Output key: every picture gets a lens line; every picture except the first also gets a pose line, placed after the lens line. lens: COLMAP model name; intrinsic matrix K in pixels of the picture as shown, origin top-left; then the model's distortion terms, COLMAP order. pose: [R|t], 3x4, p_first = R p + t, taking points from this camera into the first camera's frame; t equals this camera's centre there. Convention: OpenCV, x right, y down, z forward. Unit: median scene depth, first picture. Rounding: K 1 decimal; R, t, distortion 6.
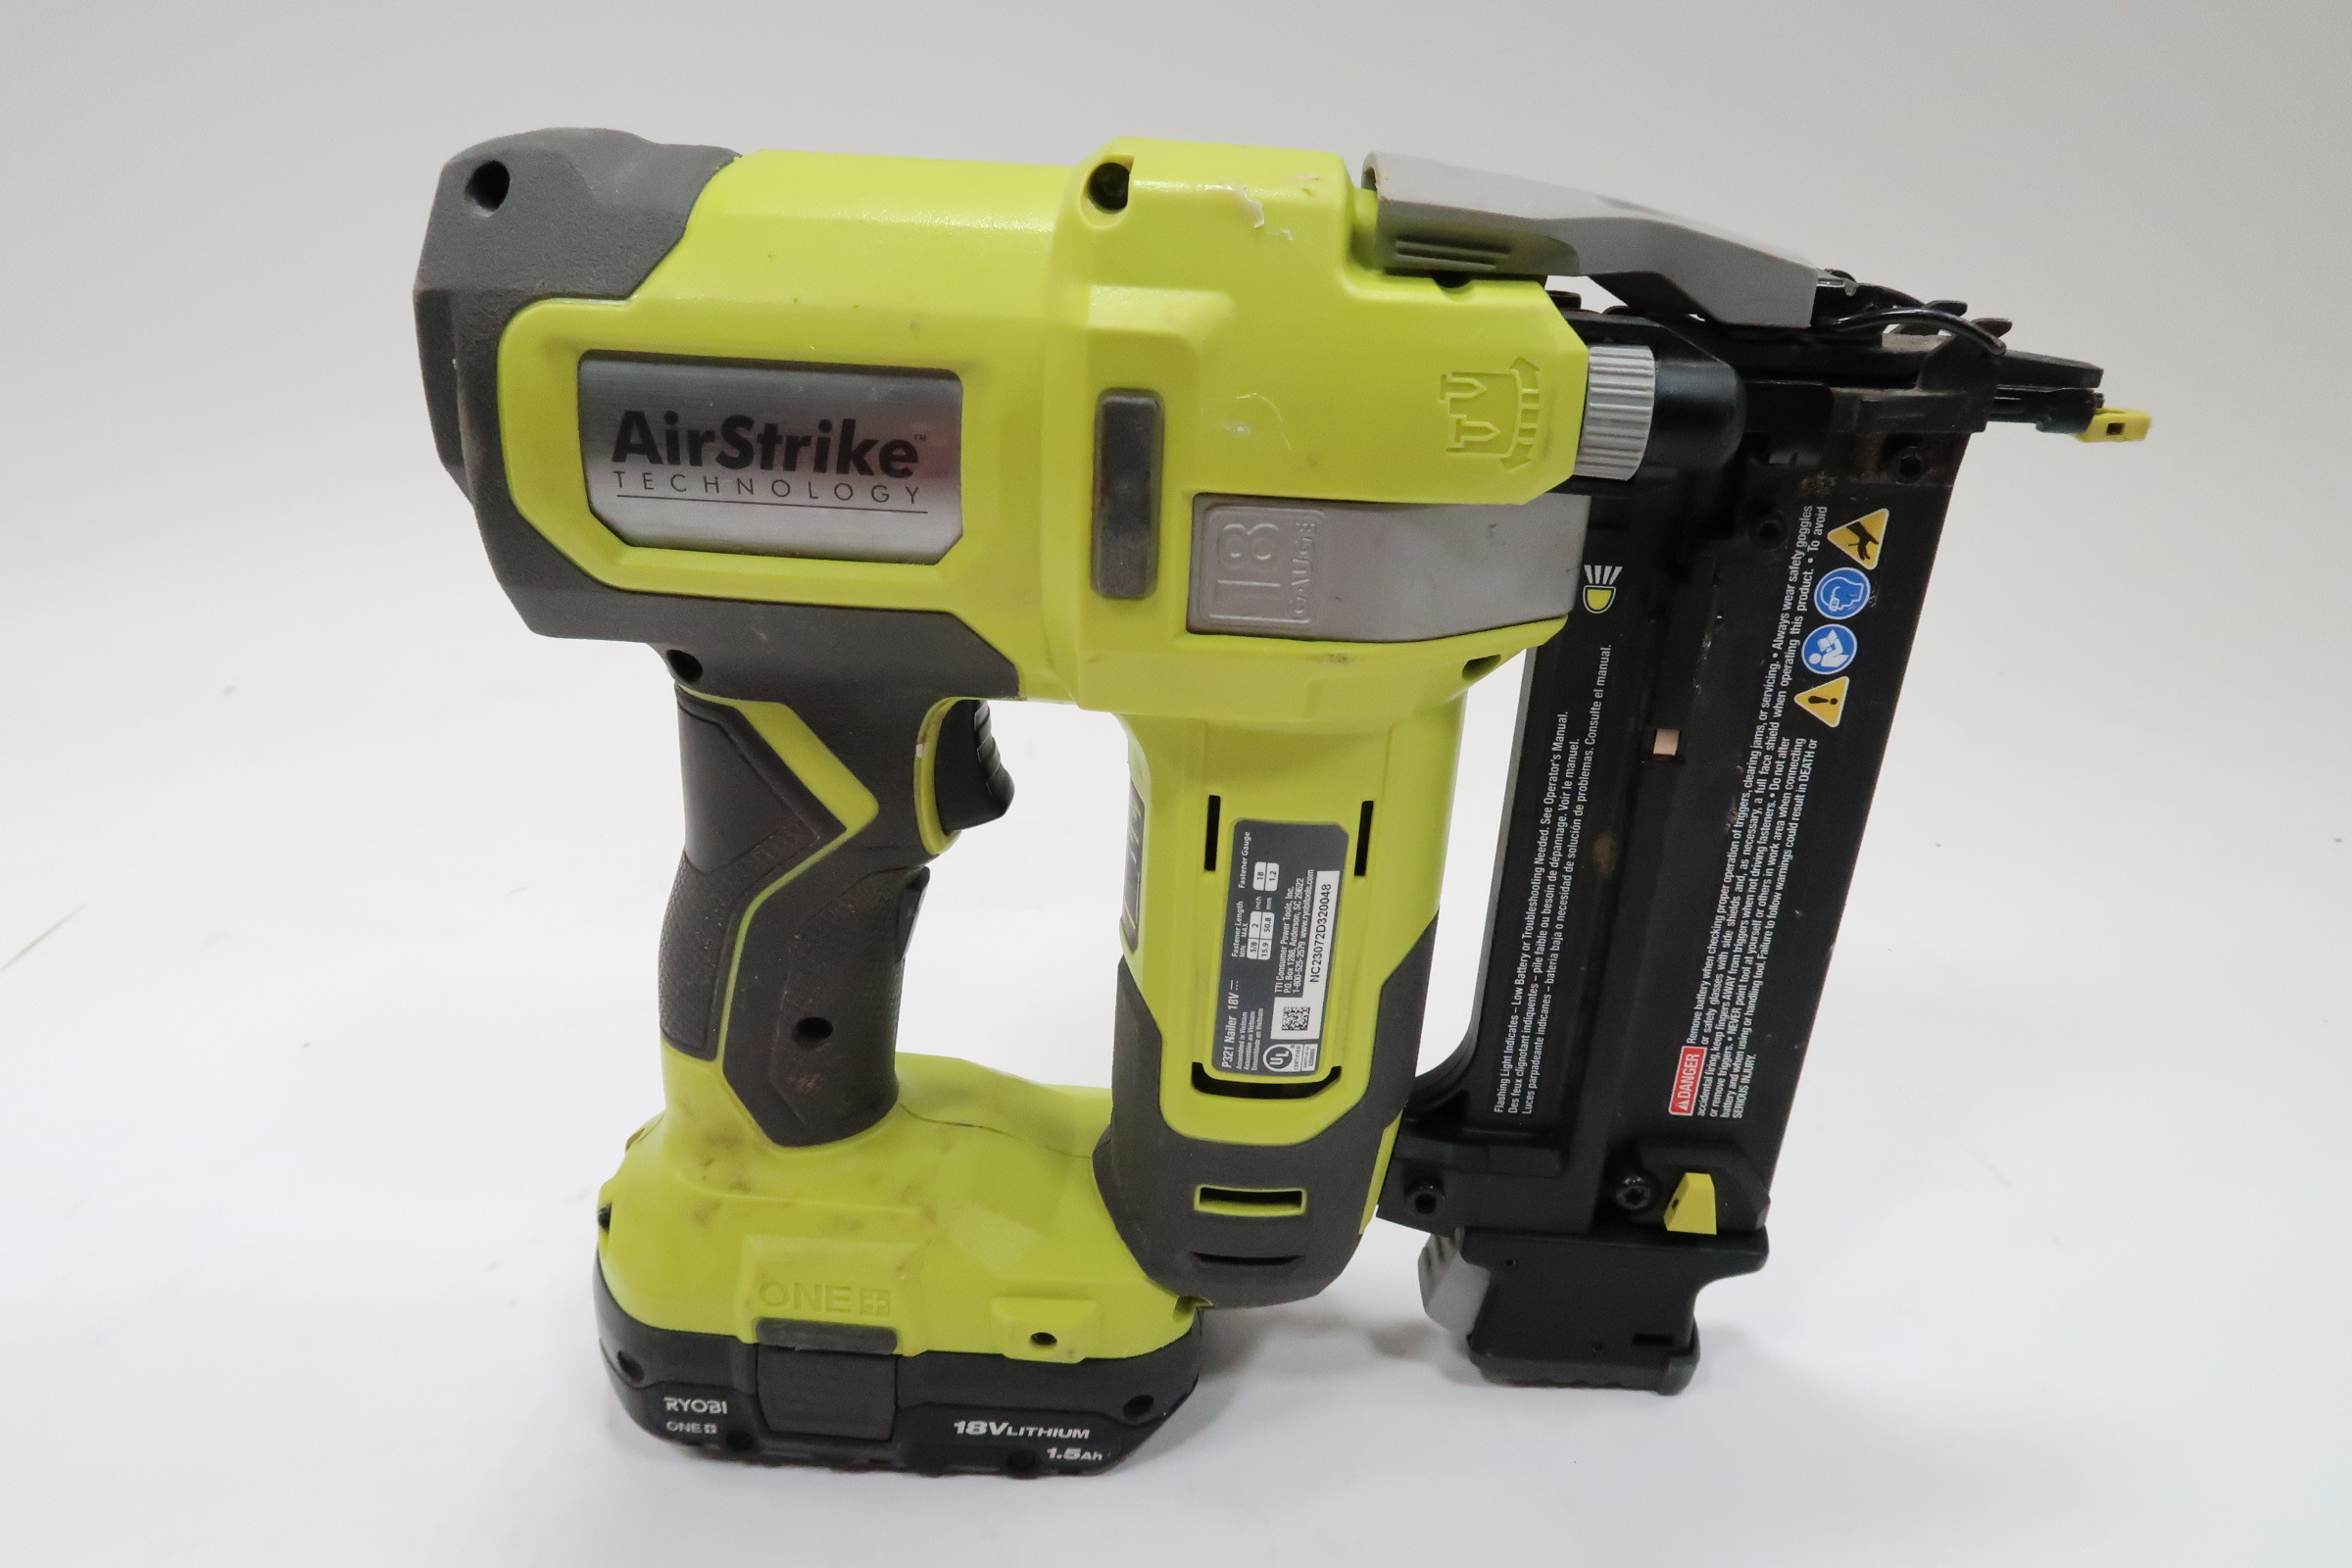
lens RADIAL K [[1548.3, 0, 1176.0], [0, 1548.3, 784.0], [0, 0, 1]] dist [-0.024151, 0.000207]
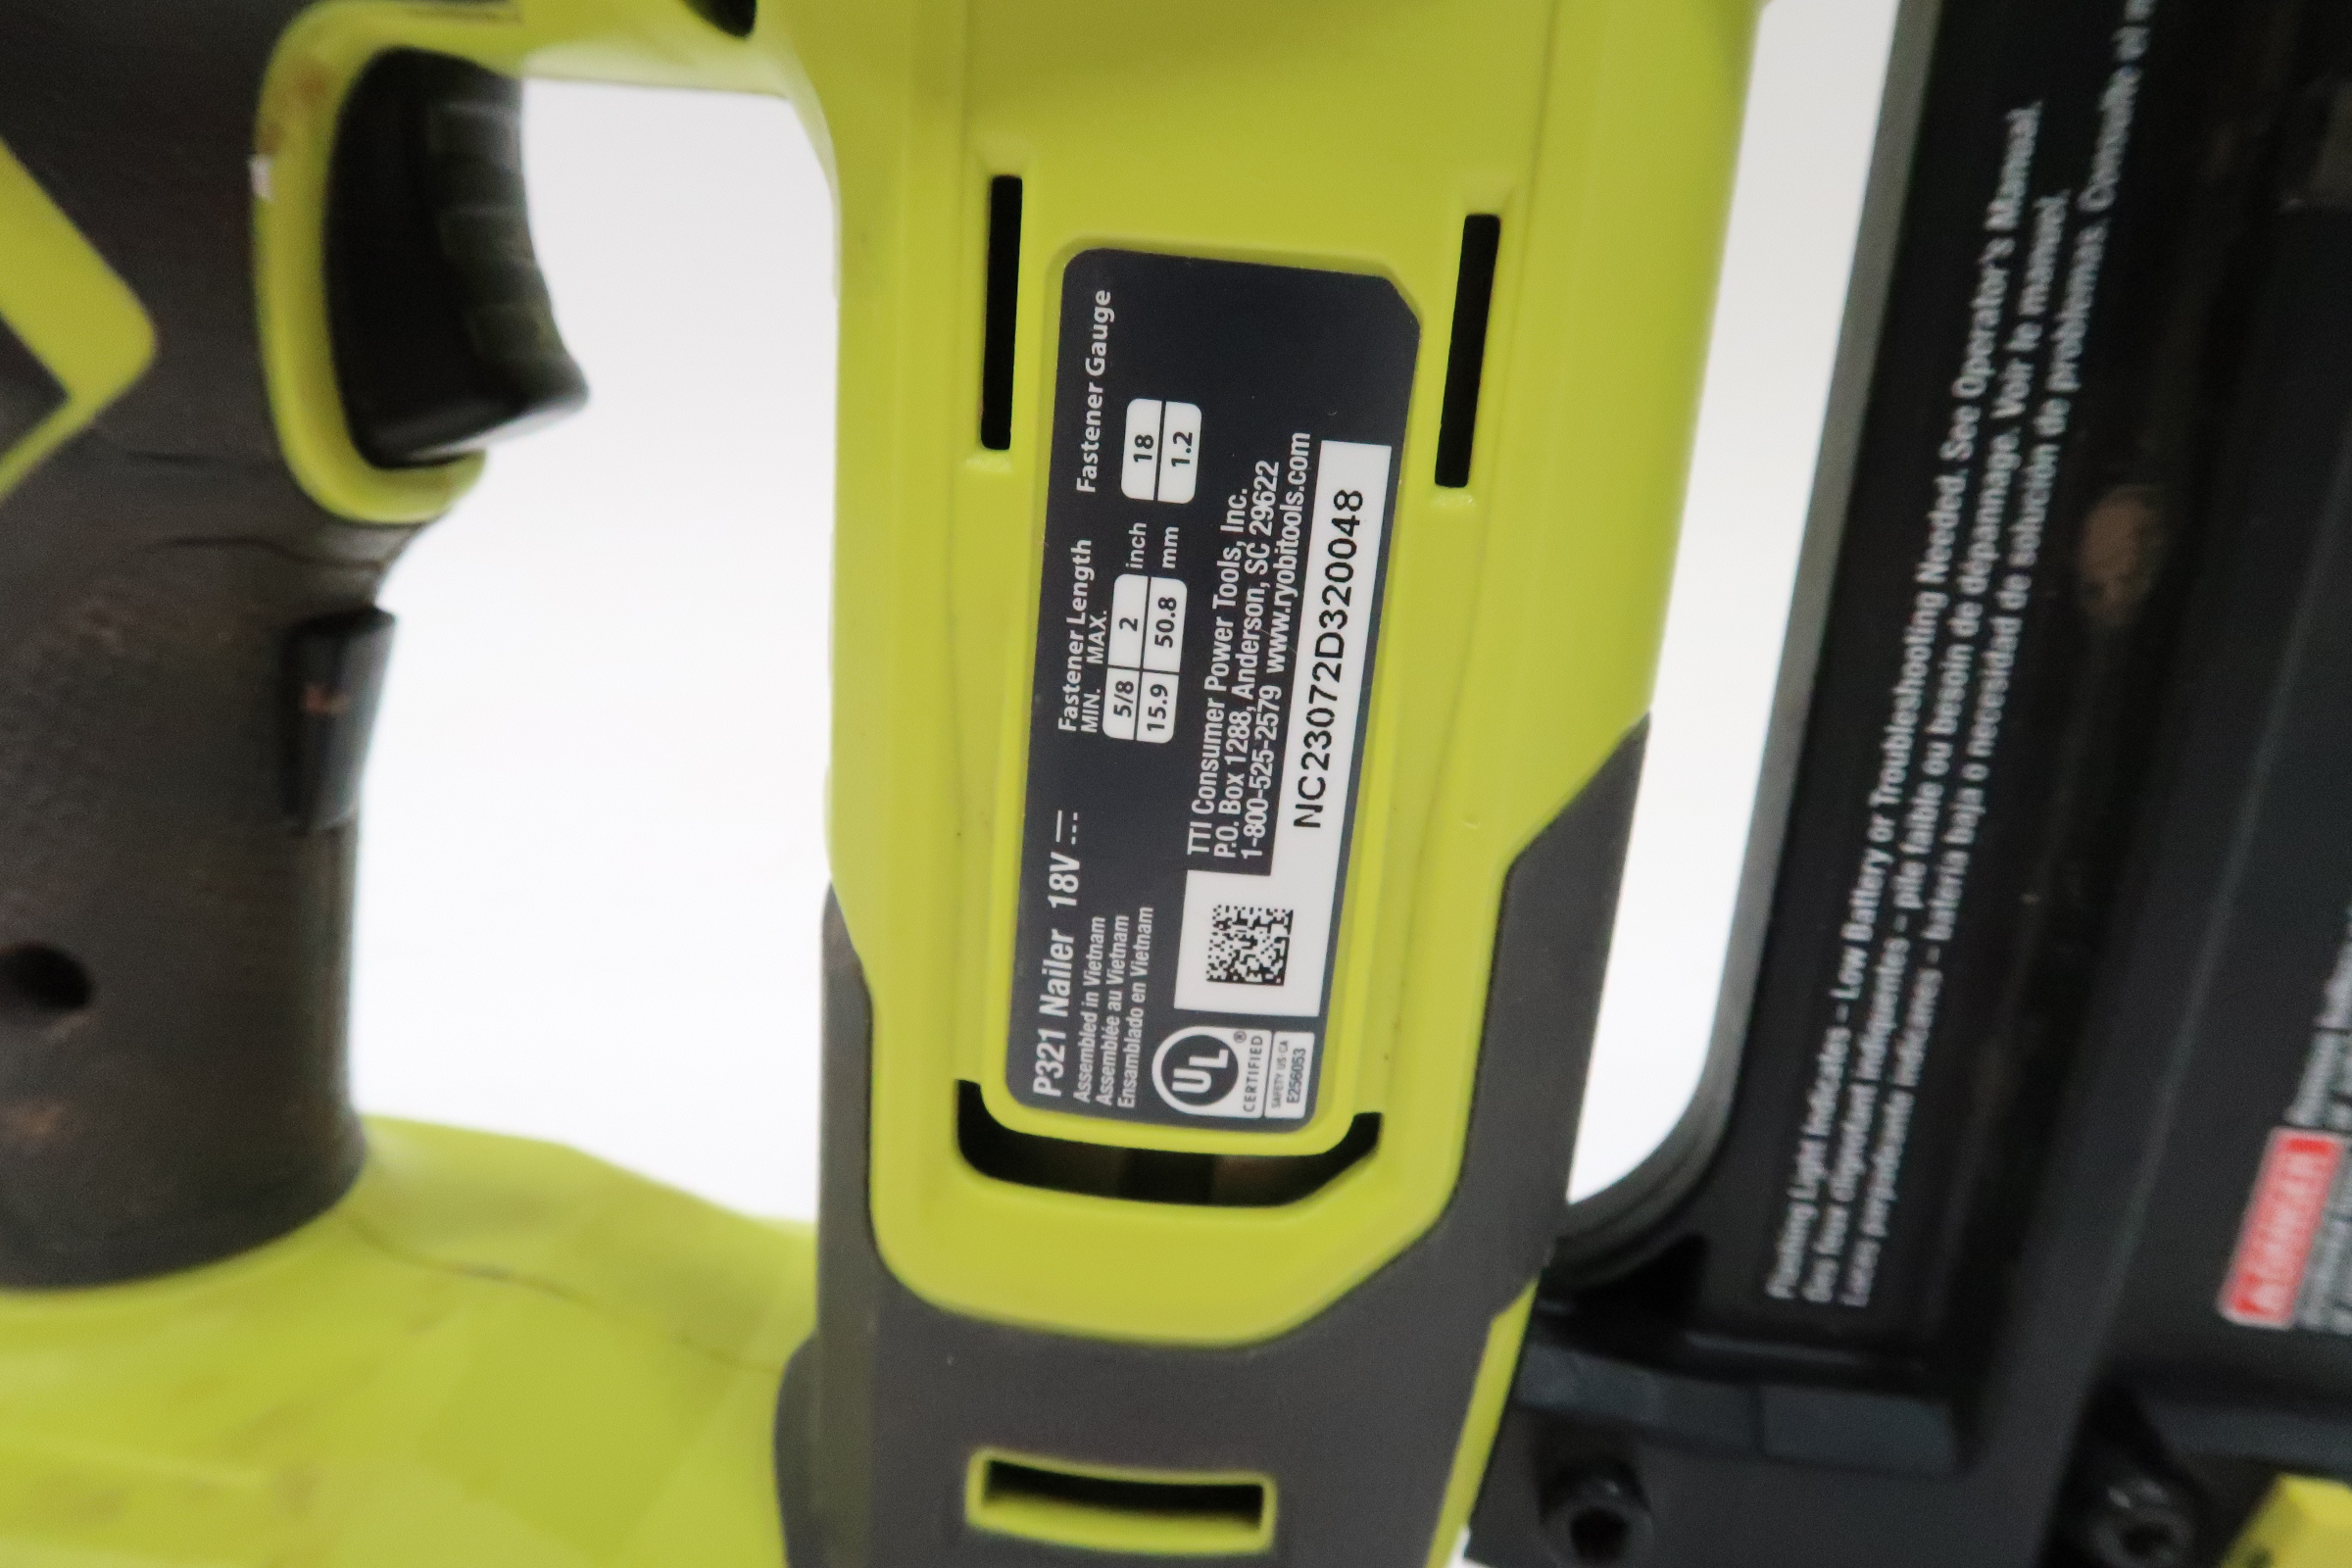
lens RADIAL K [[1548.3, 0, 1176.0], [0, 1548.3, 784.0], [0, 0, 1]] dist [-0.024151, 0.000207]
pose [[0.998703, 0.038134, -0.033734, 0.070633], [-0.042895, 0.987135, -0.154029, 0.167734], [0.027427, 0.155276, 0.987490, 0.655407]]
